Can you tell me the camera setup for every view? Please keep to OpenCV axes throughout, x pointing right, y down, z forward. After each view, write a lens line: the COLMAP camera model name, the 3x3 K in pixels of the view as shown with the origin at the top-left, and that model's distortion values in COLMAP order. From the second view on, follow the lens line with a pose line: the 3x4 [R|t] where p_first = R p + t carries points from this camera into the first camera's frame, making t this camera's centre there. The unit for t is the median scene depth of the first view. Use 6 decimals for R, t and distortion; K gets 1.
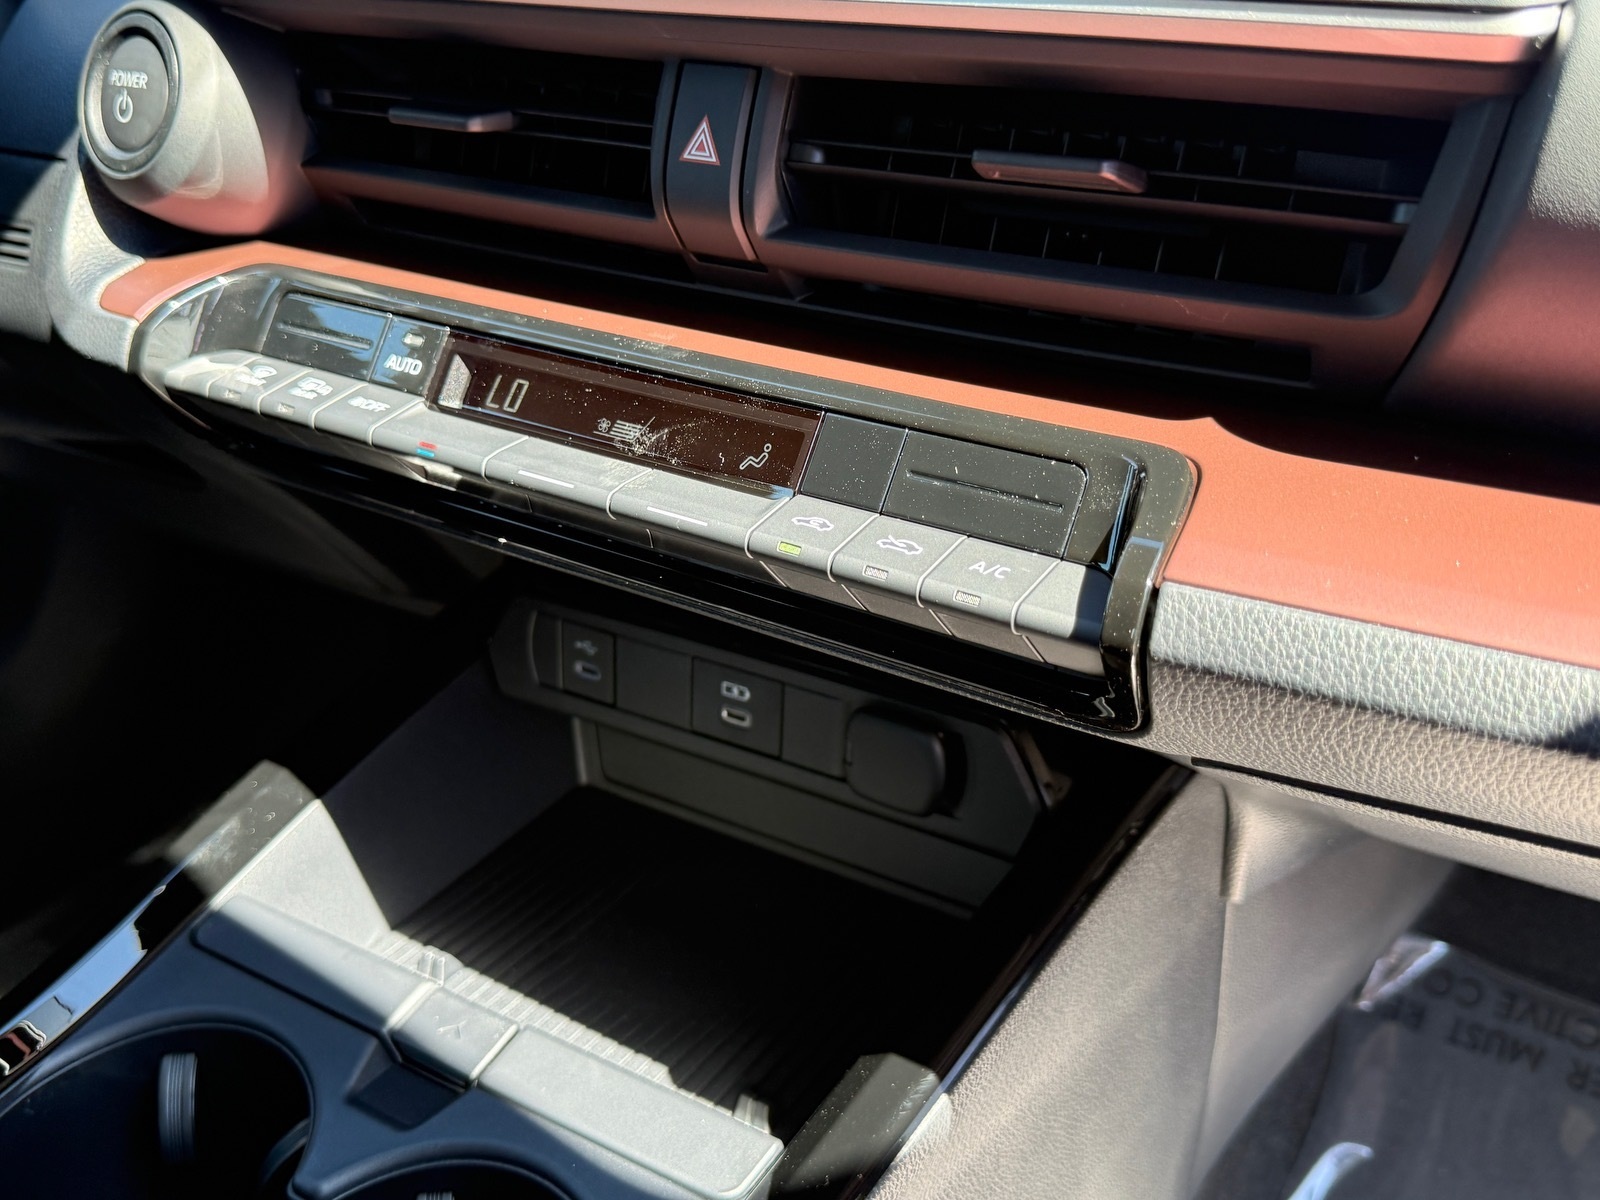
lens RADIAL K [[1576.2, 0, 812.0], [0, 1576.2, 597.4], [0, 0, 1]] dist [0.192129, -0.457158]
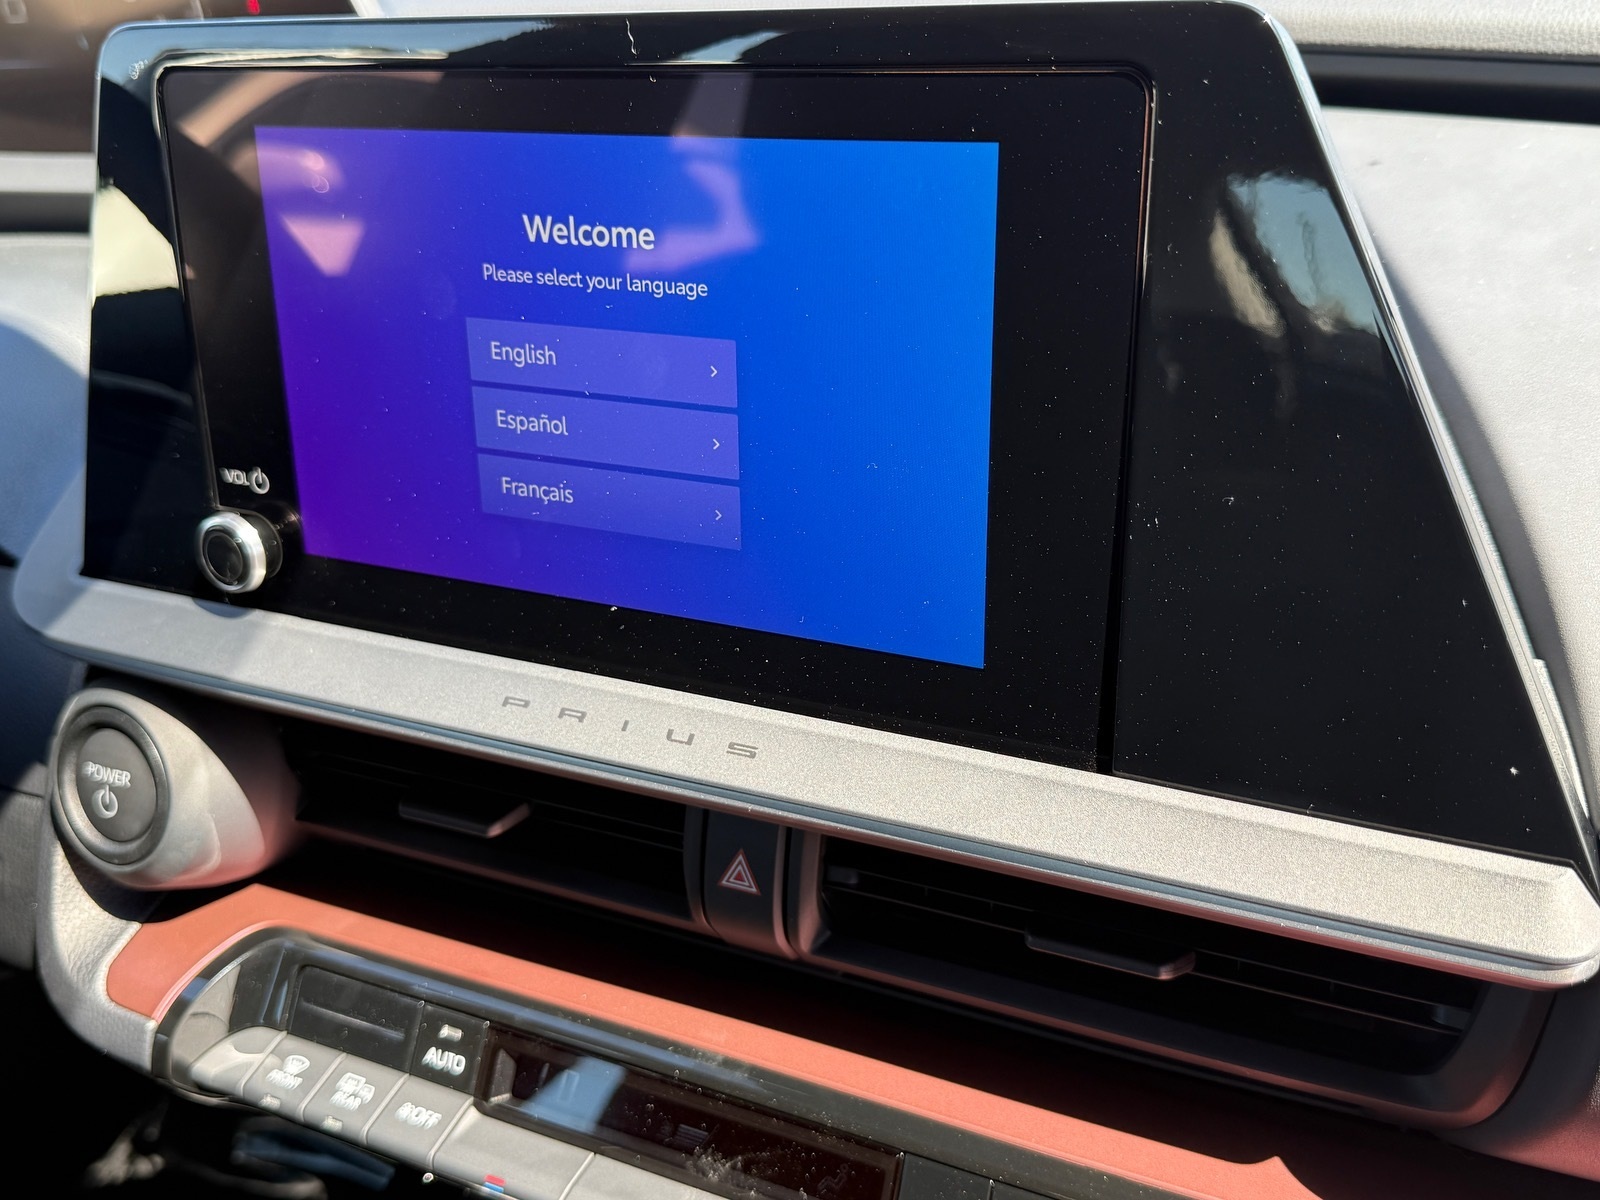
lens RADIAL K [[1576.2, 0, 812.0], [0, 1576.2, 597.4], [0, 0, 1]] dist [0.192129, -0.457158]
pose [[0.986910, -0.132224, 0.092331, -0.078814], [0.132117, 0.991207, 0.007293, -0.388263], [-0.092484, 0.005001, 0.995702, -0.021982]]
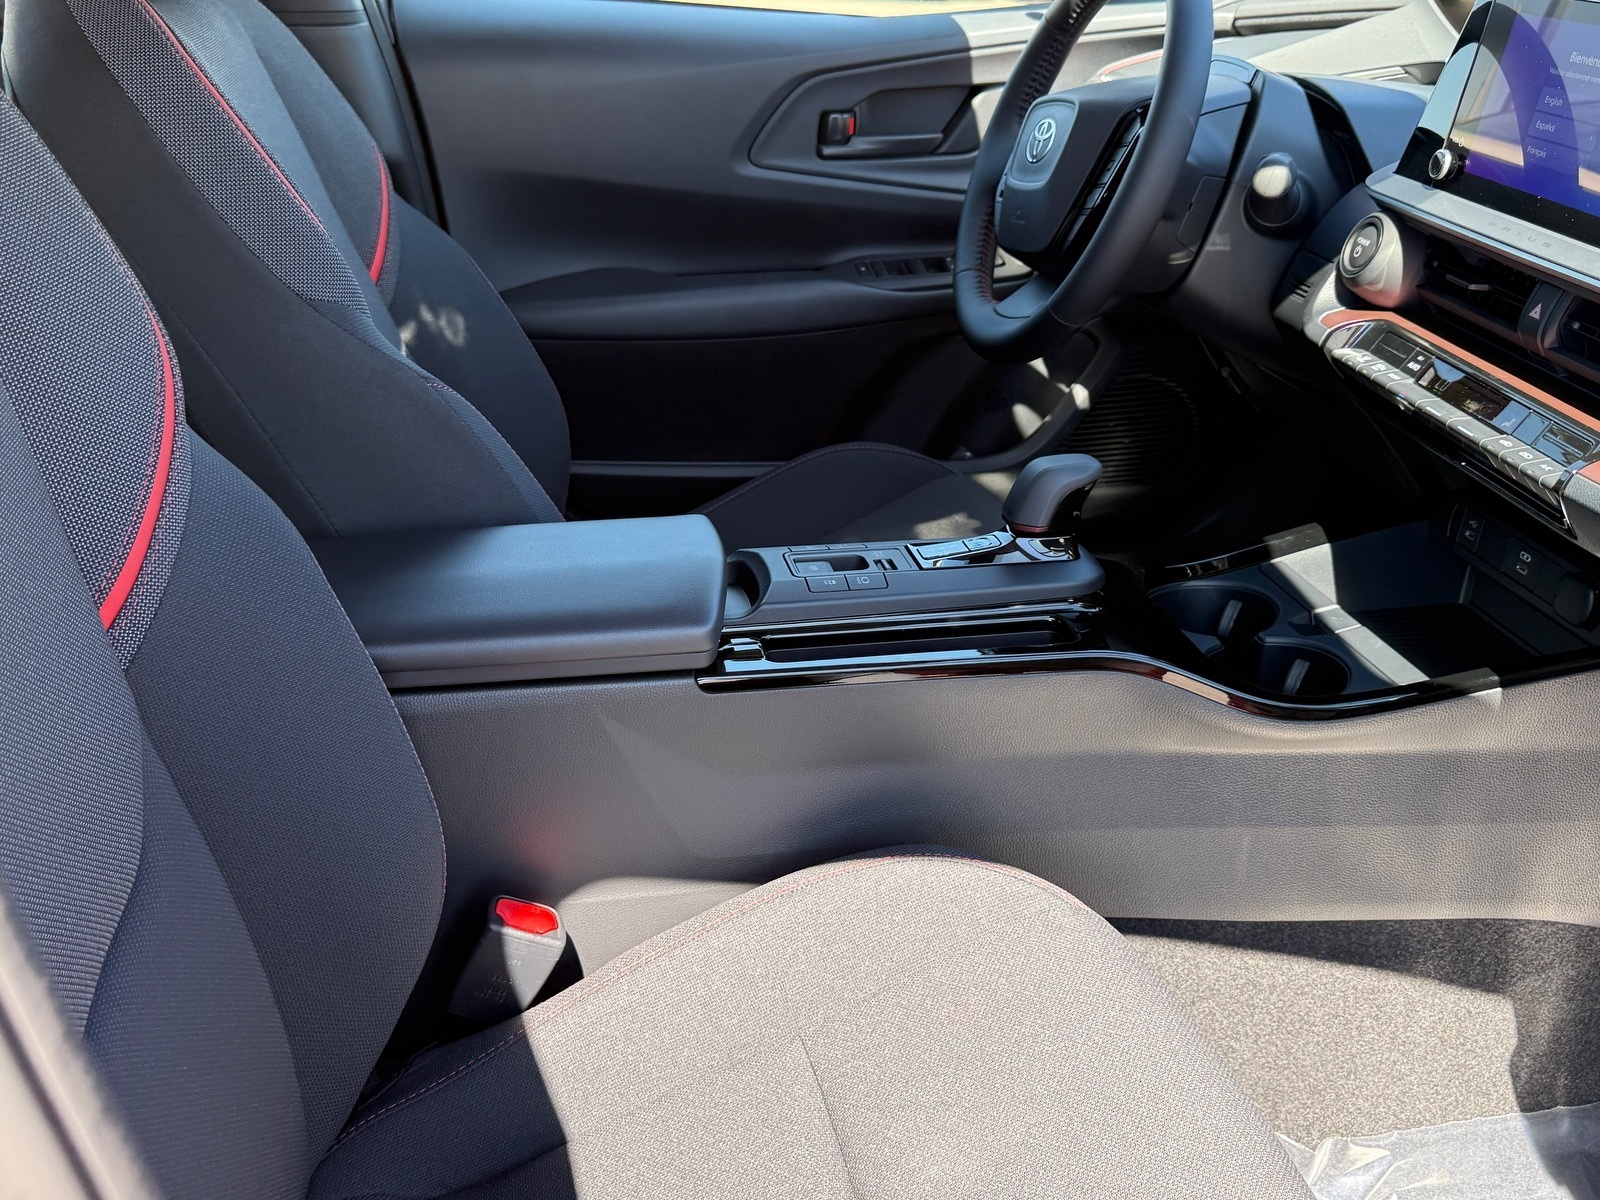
lens RADIAL K [[1559.5, 0, 792.2], [0, 1559.5, 548.8], [0, 0, 1]] dist [0.181078, -0.447936]
pose [[0.687547, 0.316693, -0.653441, 0.799396], [-0.352603, 0.932276, 0.080824, 0.269535], [0.634784, 0.174835, 0.752650, -1.482841]]
